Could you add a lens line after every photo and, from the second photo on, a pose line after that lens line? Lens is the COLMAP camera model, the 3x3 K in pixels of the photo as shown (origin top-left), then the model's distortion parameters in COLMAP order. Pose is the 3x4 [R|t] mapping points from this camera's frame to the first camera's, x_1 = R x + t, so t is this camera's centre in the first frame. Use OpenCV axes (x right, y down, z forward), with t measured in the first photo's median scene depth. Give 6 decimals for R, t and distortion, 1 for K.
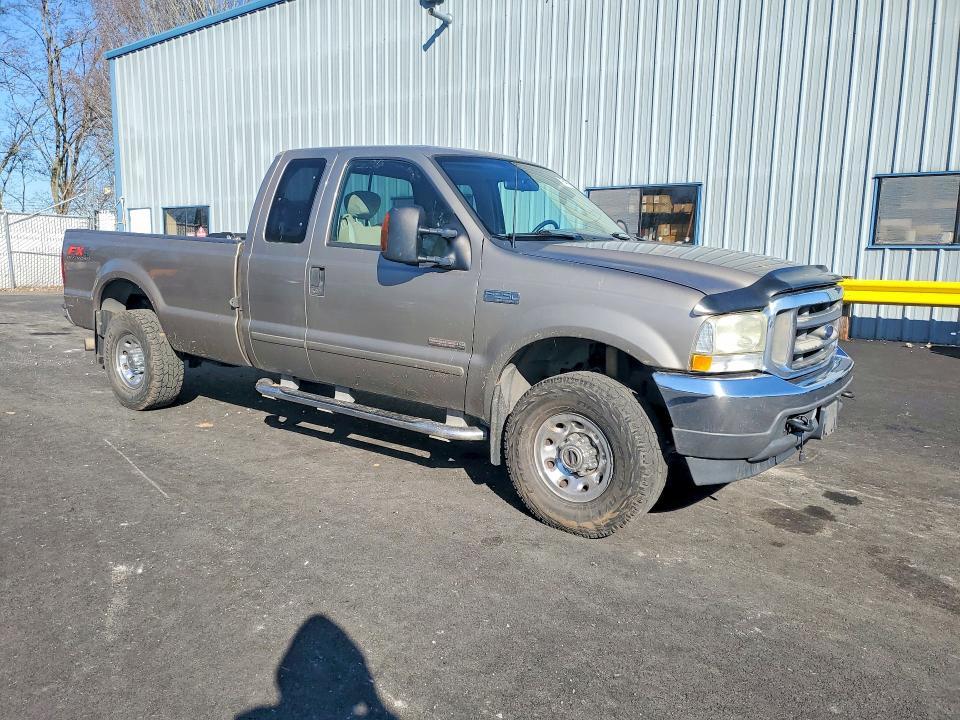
lens RADIAL K [[759.5, 0, 471.9], [0, 759.5, 360.6], [0, 0, 1]] dist [0.008015, 0.004200]
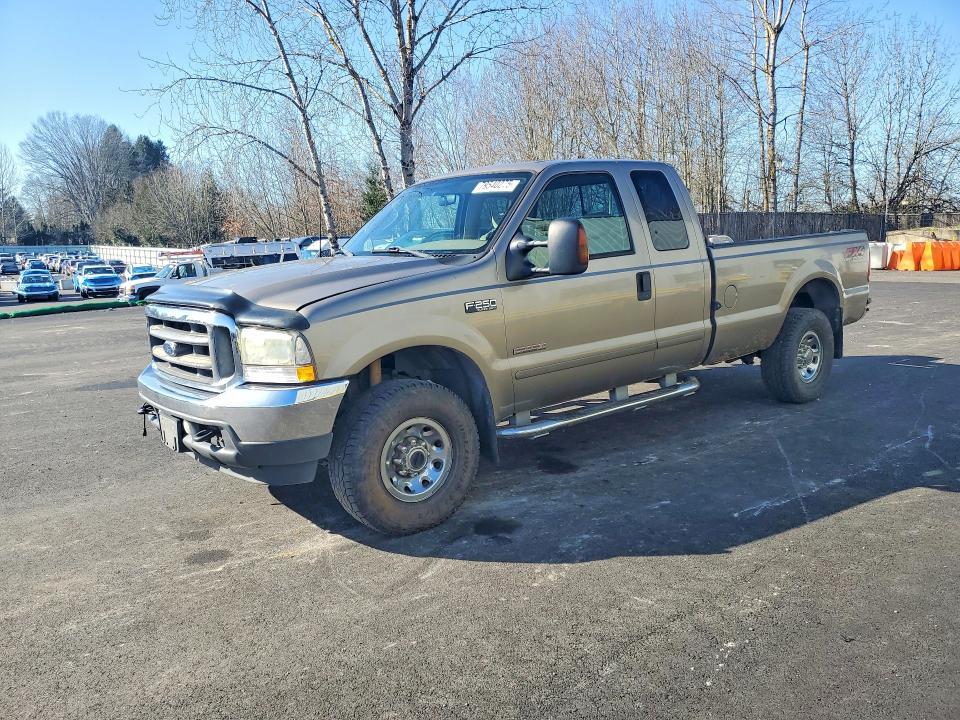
lens RADIAL K [[759.5, 0, 471.9], [0, 759.5, 360.6], [0, 0, 1]] dist [0.008015, 0.004200]
pose [[-0.259424, 0.138491, -0.955782, 0.502176], [-0.112595, 0.978579, 0.172356, -0.092084], [0.959178, 0.152329, -0.238273, 0.607550]]
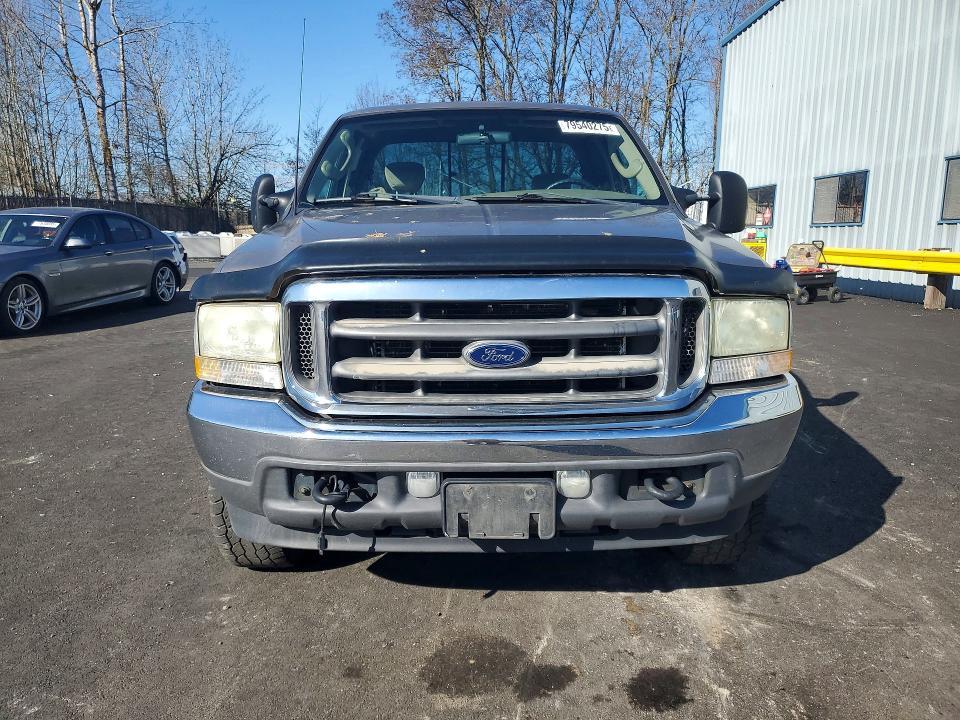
lens RADIAL K [[759.5, 0, 471.9], [0, 759.5, 360.6], [0, 0, 1]] dist [0.008015, 0.004200]
pose [[0.593900, 0.122078, -0.795223, 0.329771], [-0.106673, 0.991643, 0.072564, -0.026228], [0.797436, 0.041733, 0.601959, 0.241217]]
